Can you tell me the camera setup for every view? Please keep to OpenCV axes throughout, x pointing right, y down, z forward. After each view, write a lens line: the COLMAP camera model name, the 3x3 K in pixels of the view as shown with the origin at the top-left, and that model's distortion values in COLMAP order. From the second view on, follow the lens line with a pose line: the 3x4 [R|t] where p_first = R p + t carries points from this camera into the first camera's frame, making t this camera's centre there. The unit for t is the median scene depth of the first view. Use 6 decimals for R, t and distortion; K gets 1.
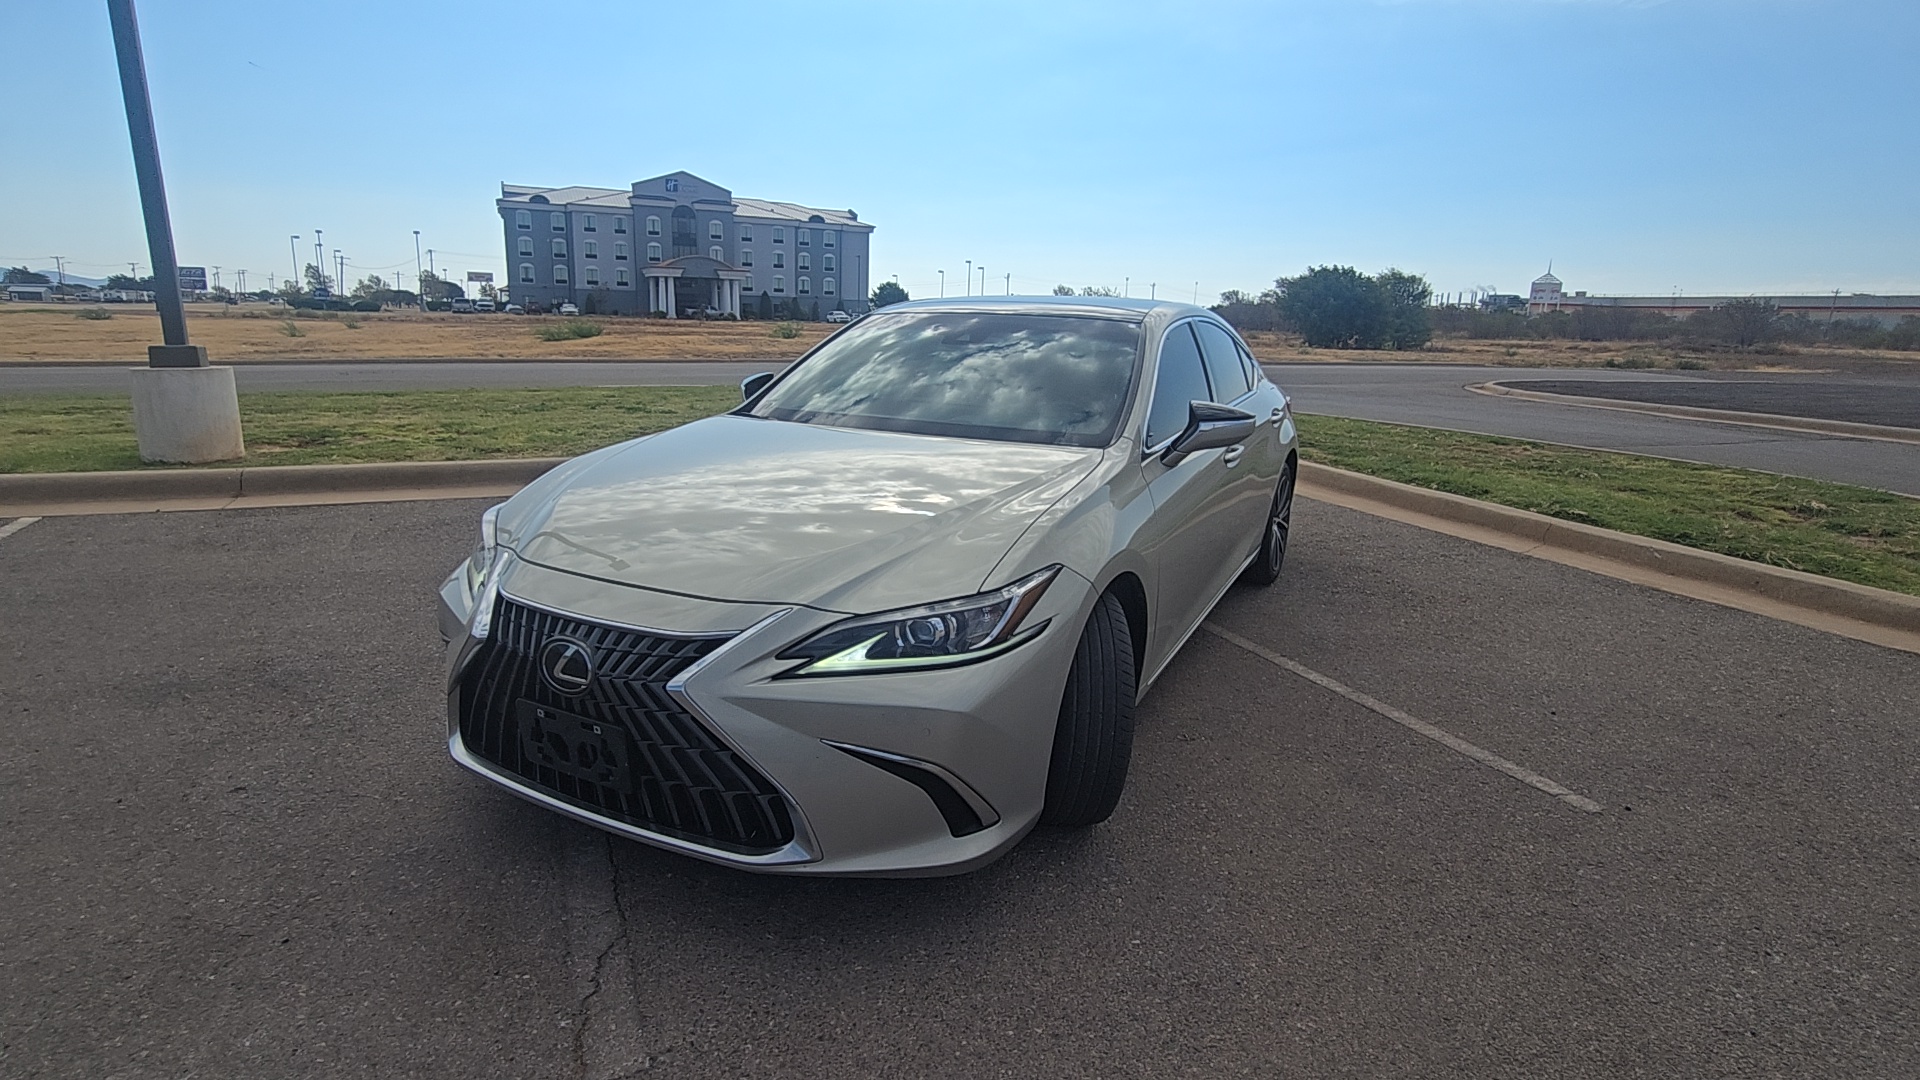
lens RADIAL K [[848.9, 0, 921.6], [0, 848.9, 536.2], [0, 0, 1]] dist [-0.000311, -0.000097]
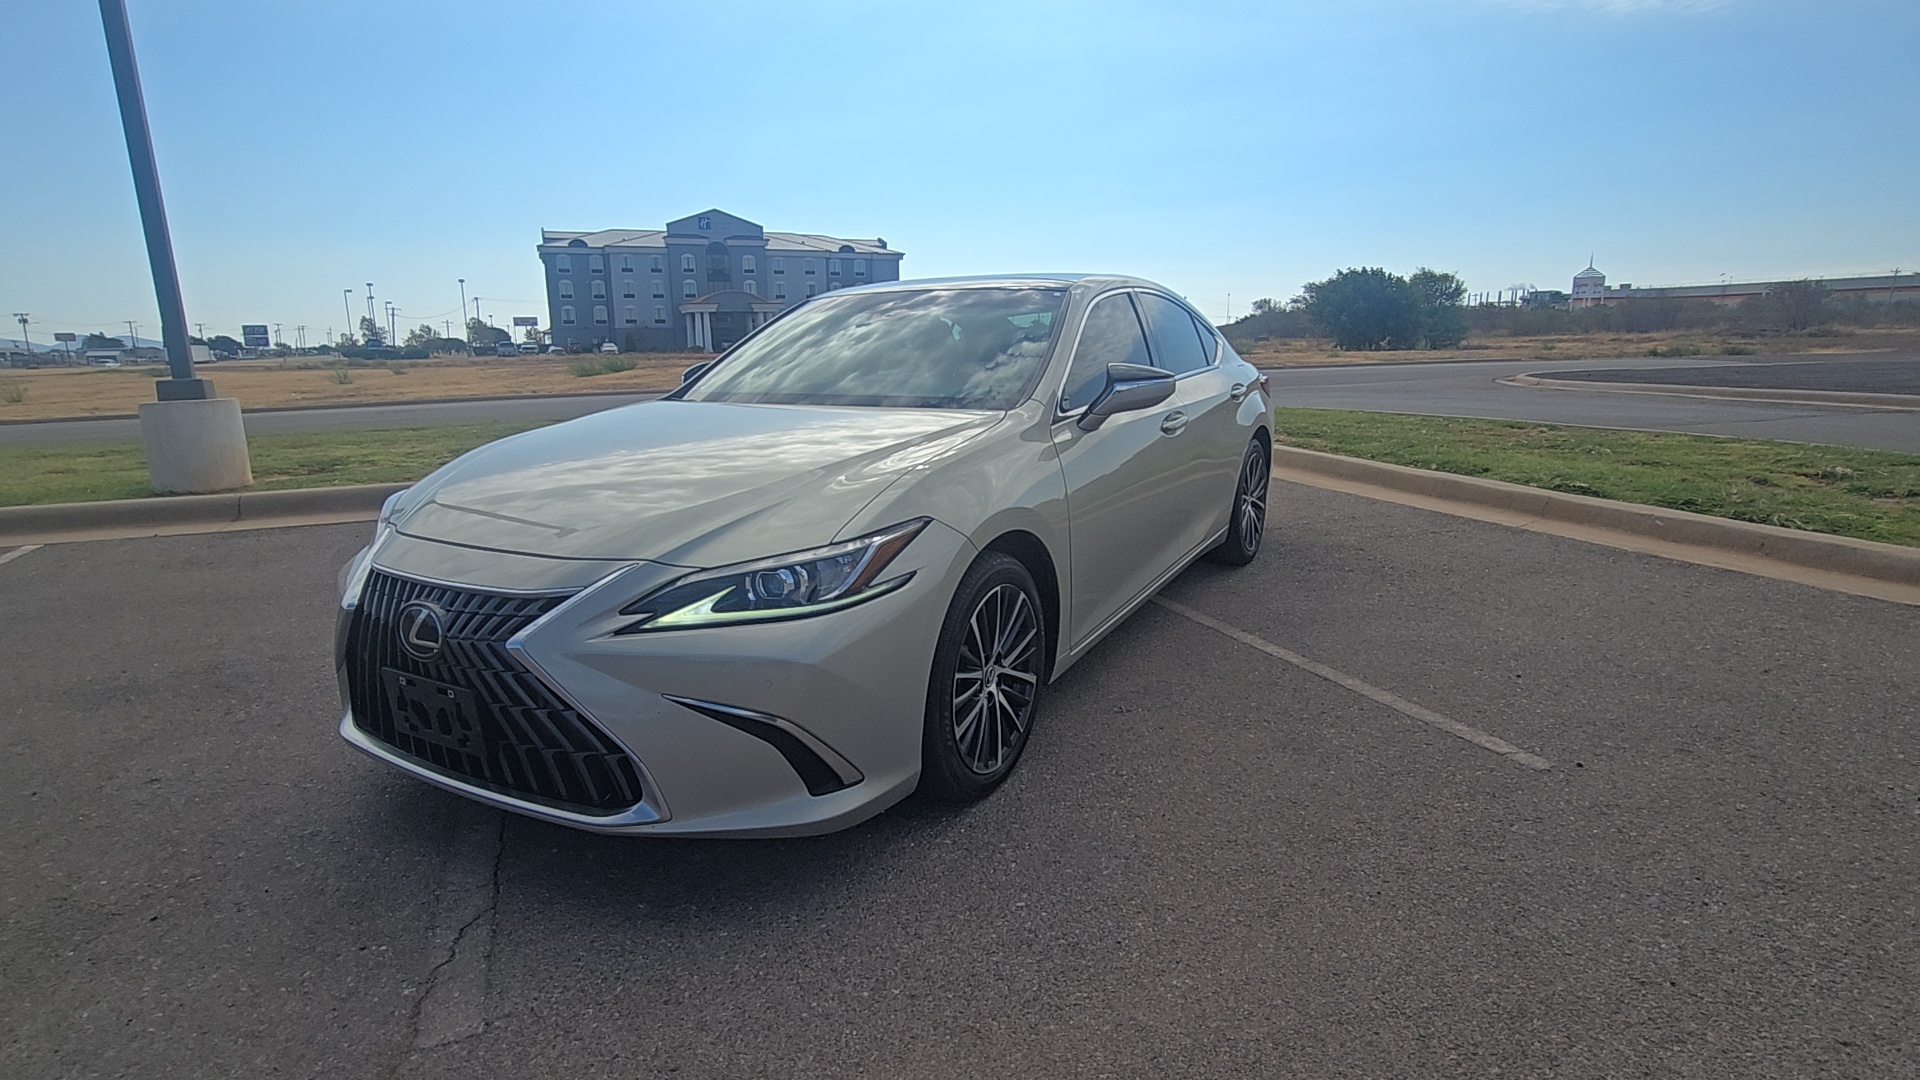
lens RADIAL K [[842.6, 0, 932.8], [0, 842.6, 536.0], [0, 0, 1]] dist [-0.000170, 0.000033]
pose [[0.998551, -0.038323, -0.037788, 0.113131], [0.037311, 0.998936, -0.027124, 0.046332], [0.038788, 0.025675, 0.998918, 0.018730]]
